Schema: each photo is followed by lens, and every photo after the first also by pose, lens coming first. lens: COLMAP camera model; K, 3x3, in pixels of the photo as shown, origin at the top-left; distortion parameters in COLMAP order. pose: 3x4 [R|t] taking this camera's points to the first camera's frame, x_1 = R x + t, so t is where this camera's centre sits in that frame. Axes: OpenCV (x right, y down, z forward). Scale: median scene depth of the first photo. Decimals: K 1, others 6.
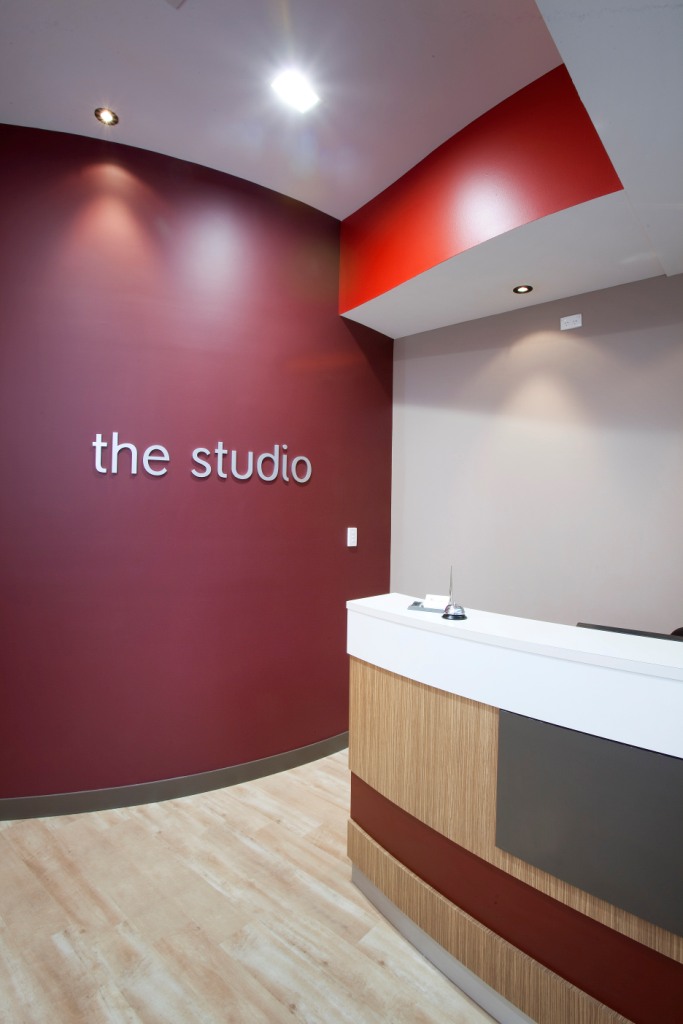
lens RADIAL K [[535.4, 0, 341.5], [0, 535.4, 512.0], [0, 0, 1]] dist [0.003332, 0.001009]
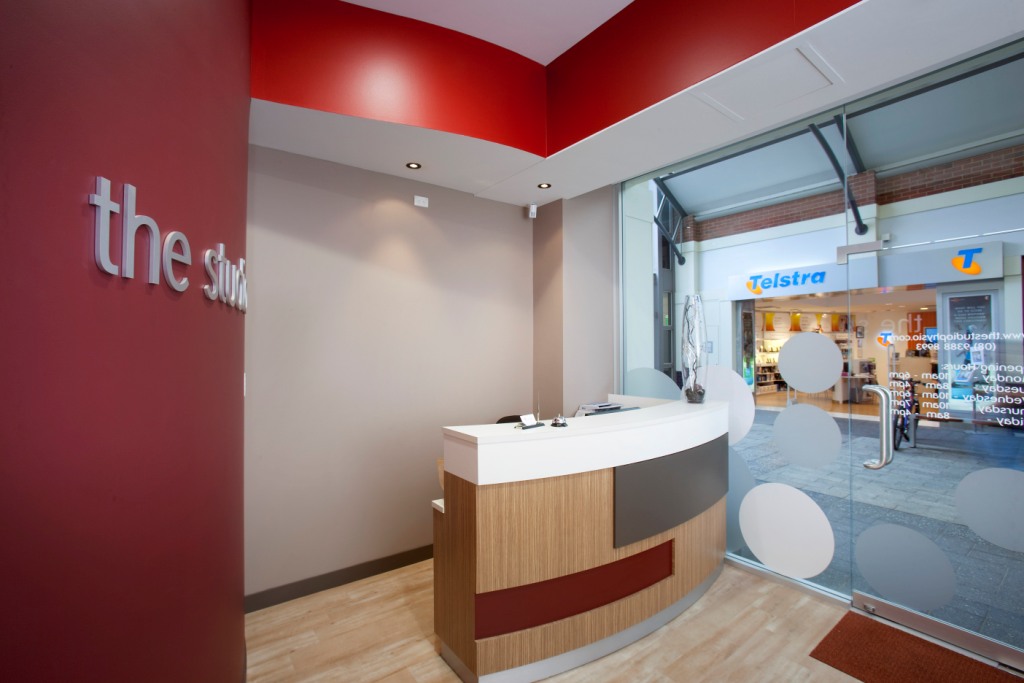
lens RADIAL K [[472.2, 0, 512.0], [0, 472.2, 341.5], [0, 0, 1]] dist [0.001220, 0.000896]
pose [[0.190028, -0.008720, 0.981740, -1.013510], [0.001542, 0.999962, 0.008583, -0.033802], [-0.981777, -0.000117, 0.190034, 0.858441]]
